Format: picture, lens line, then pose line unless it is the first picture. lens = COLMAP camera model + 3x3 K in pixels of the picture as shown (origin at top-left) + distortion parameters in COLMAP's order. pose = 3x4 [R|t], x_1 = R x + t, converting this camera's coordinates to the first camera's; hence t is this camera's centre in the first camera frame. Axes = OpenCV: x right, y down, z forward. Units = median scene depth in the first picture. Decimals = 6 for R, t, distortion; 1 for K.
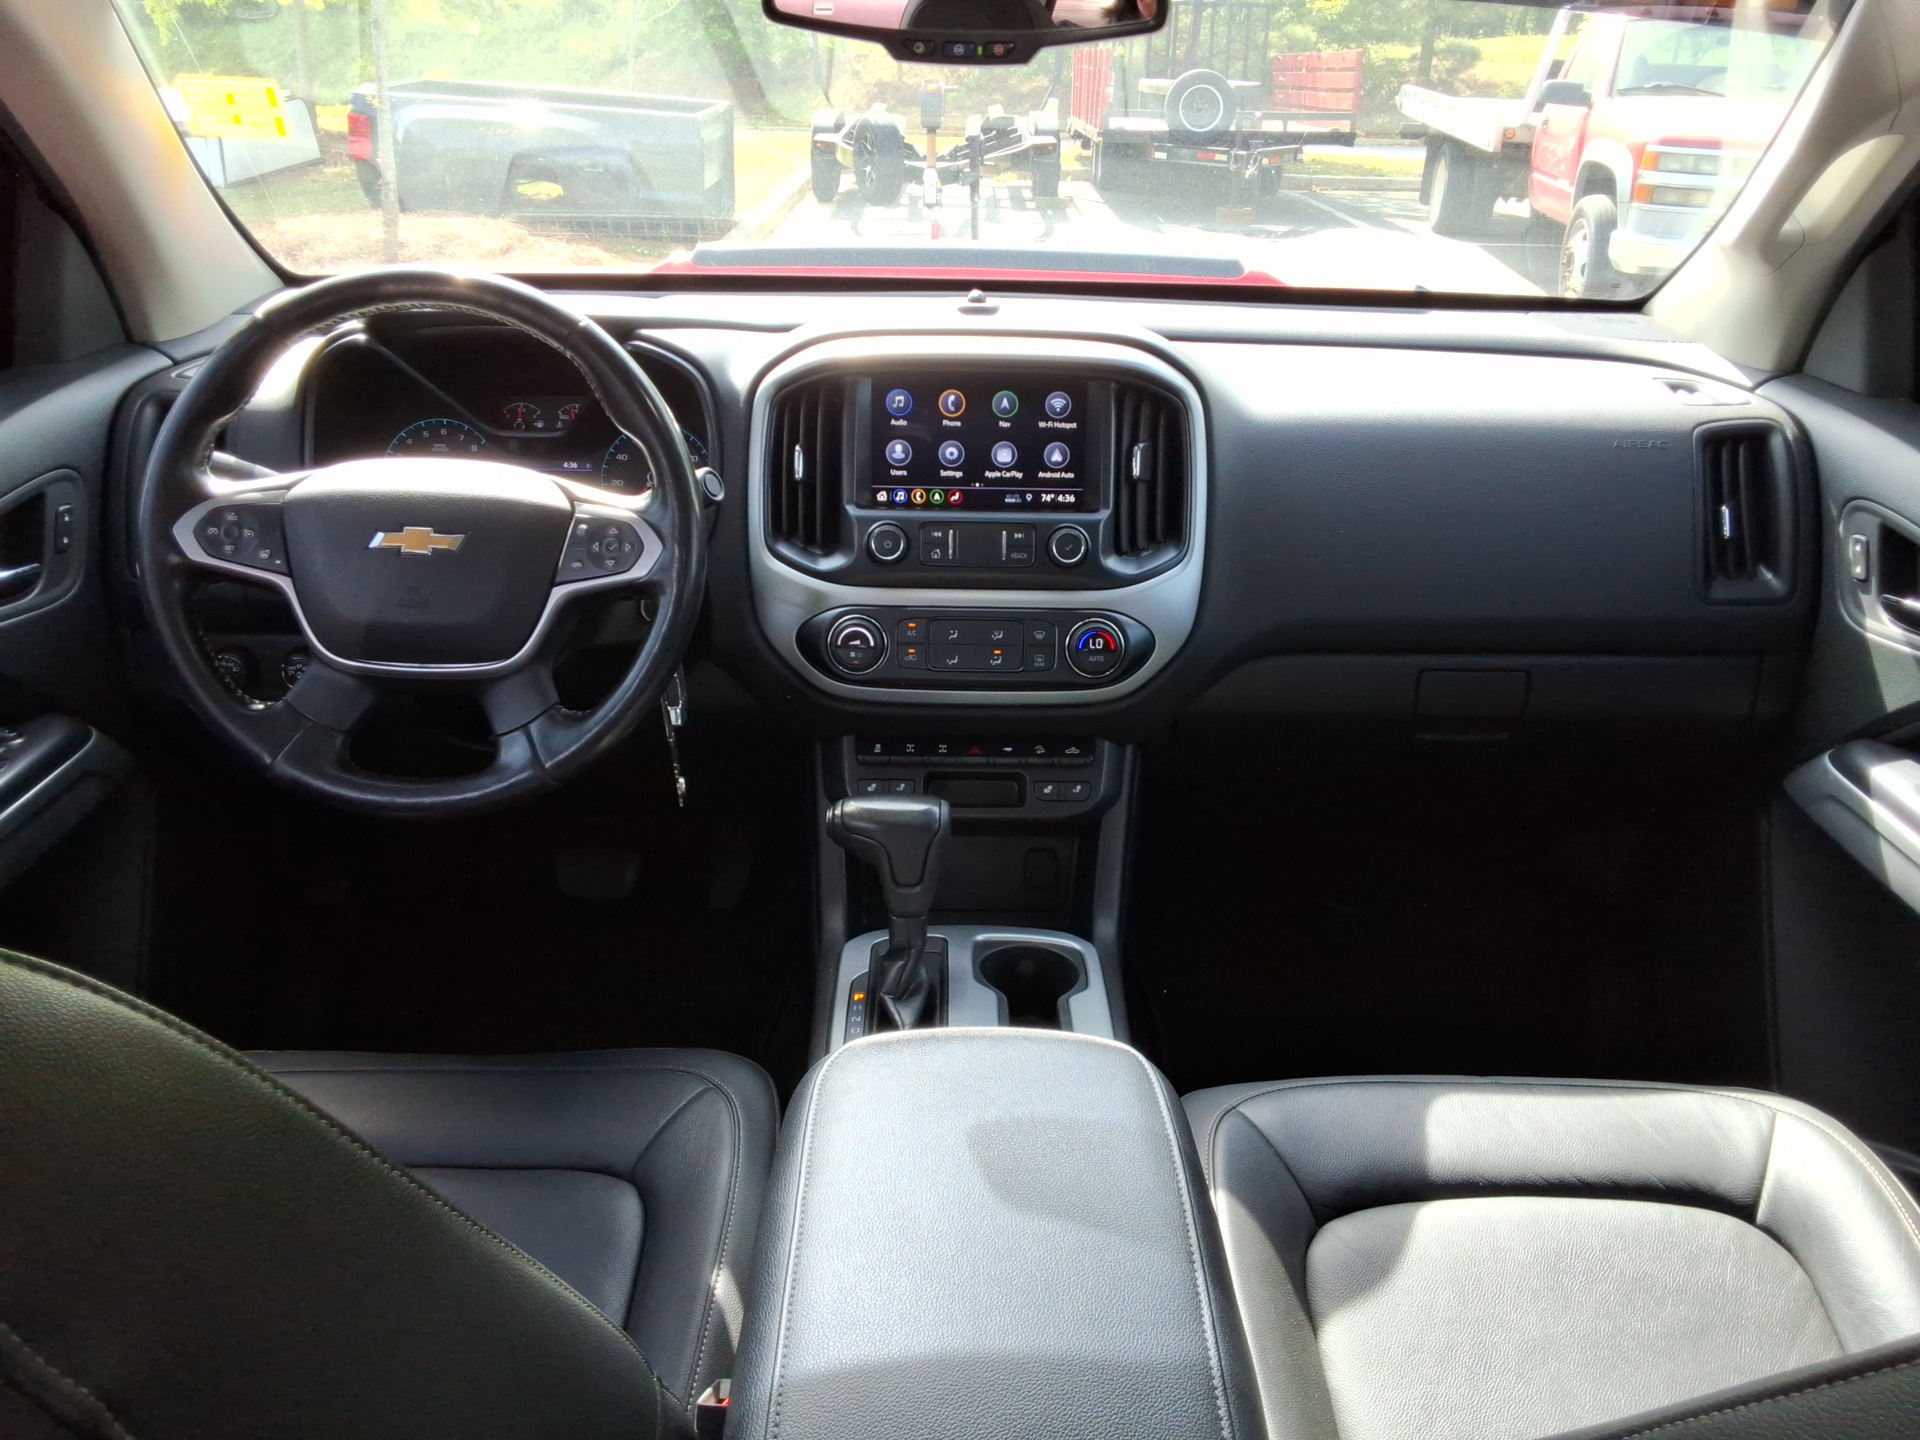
lens RADIAL K [[1551.3, 0, 981.1], [0, 1551.3, 685.1], [0, 0, 1]] dist [0.118444, -0.191777]
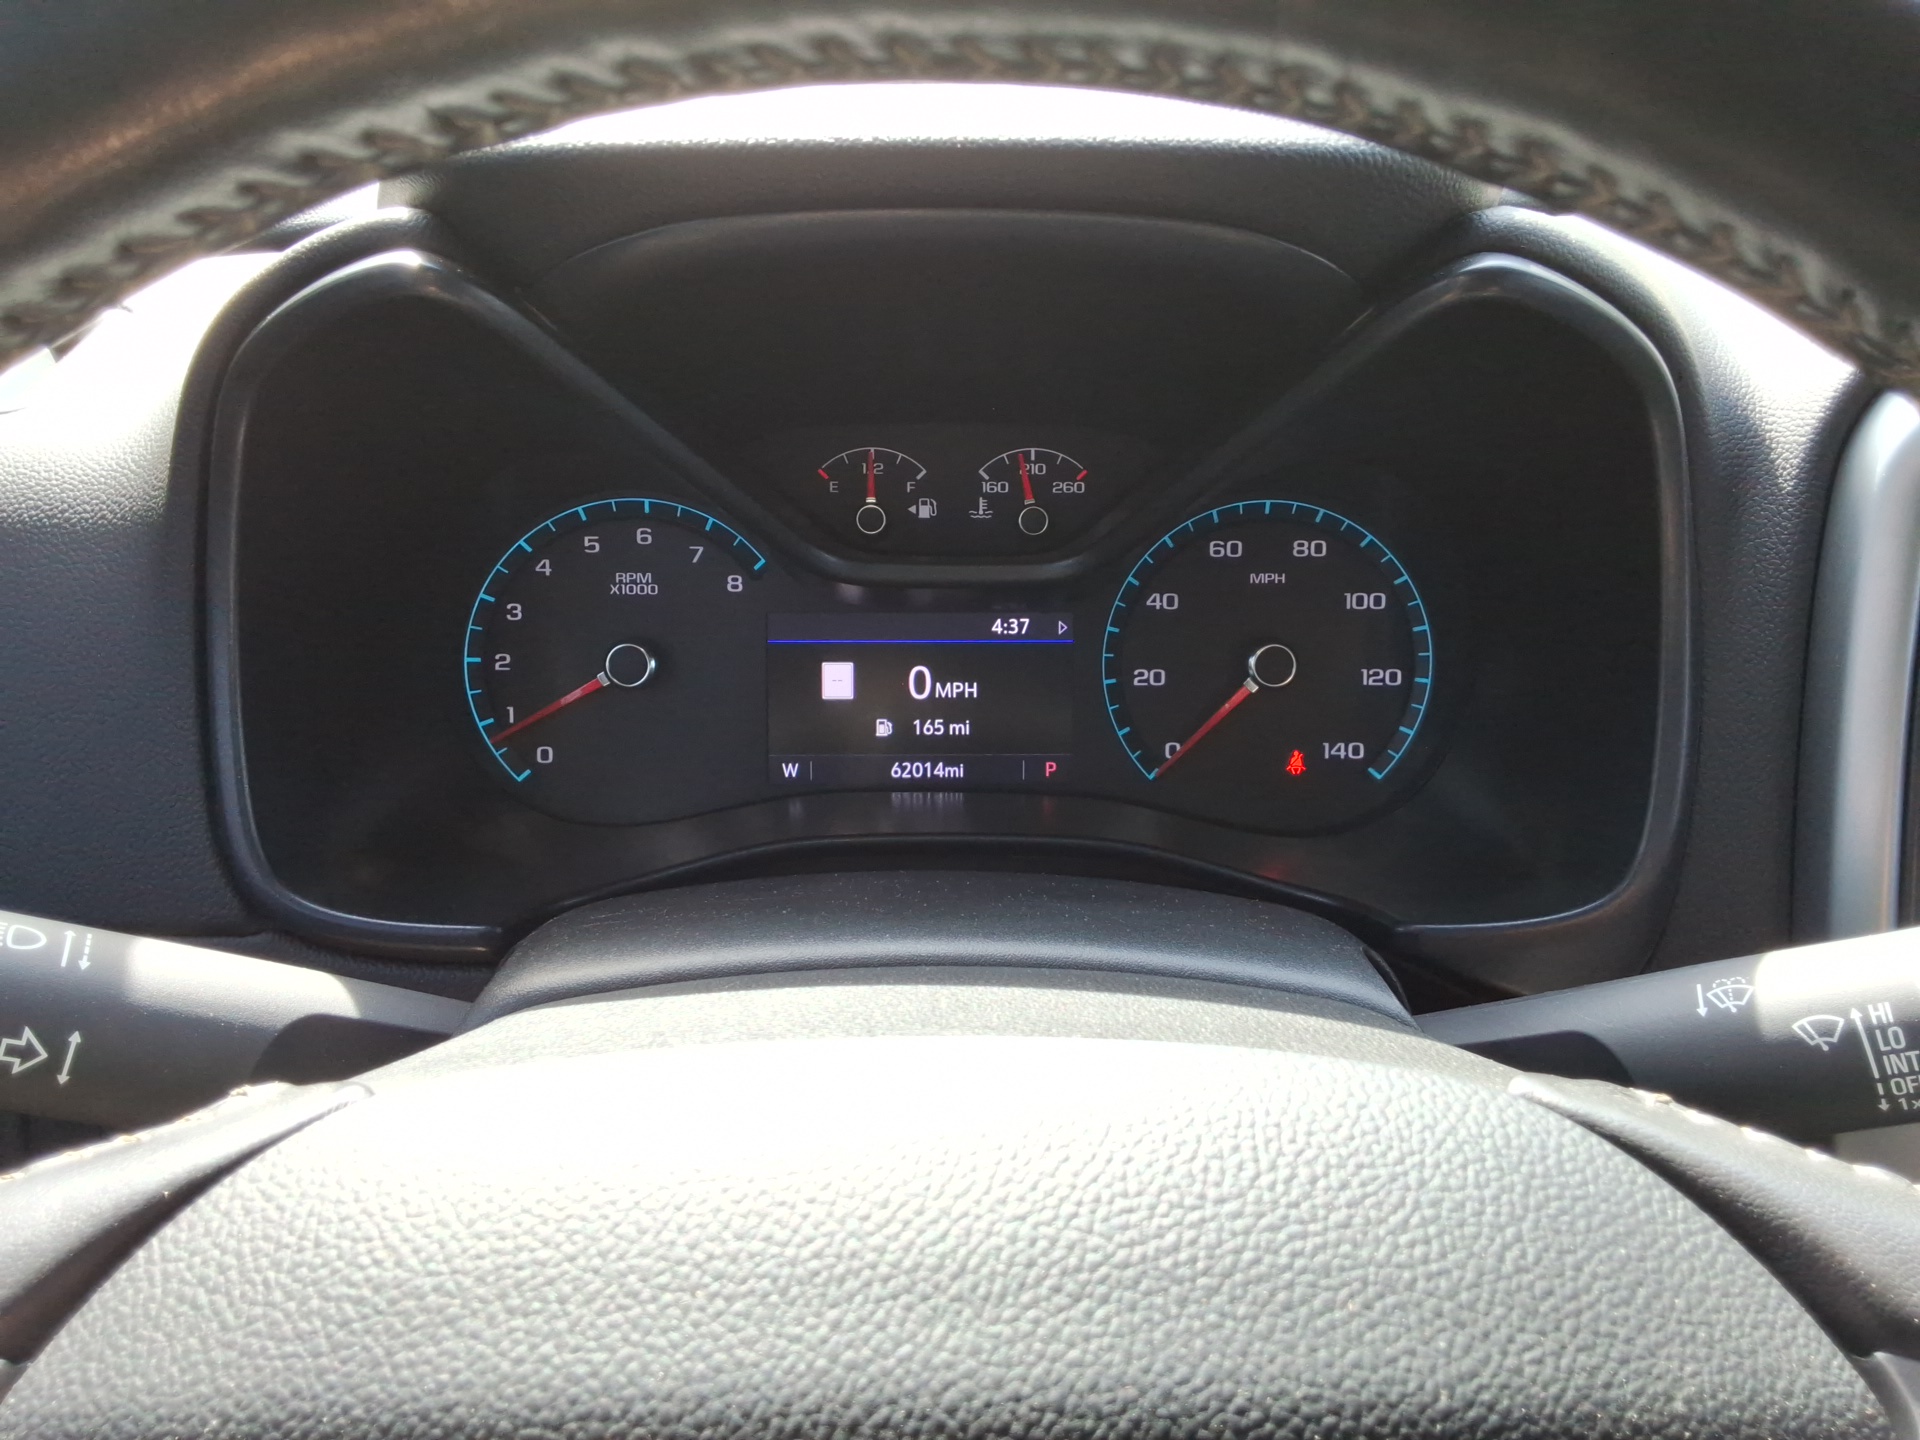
lens RADIAL K [[1551.3, 0, 981.1], [0, 1551.3, 685.1], [0, 0, 1]] dist [0.118444, -0.191777]
pose [[0.999951, -0.009095, -0.003884, -0.292341], [0.009321, 0.997973, 0.062953, -0.162784], [0.003304, -0.062986, 0.998009, 0.723089]]
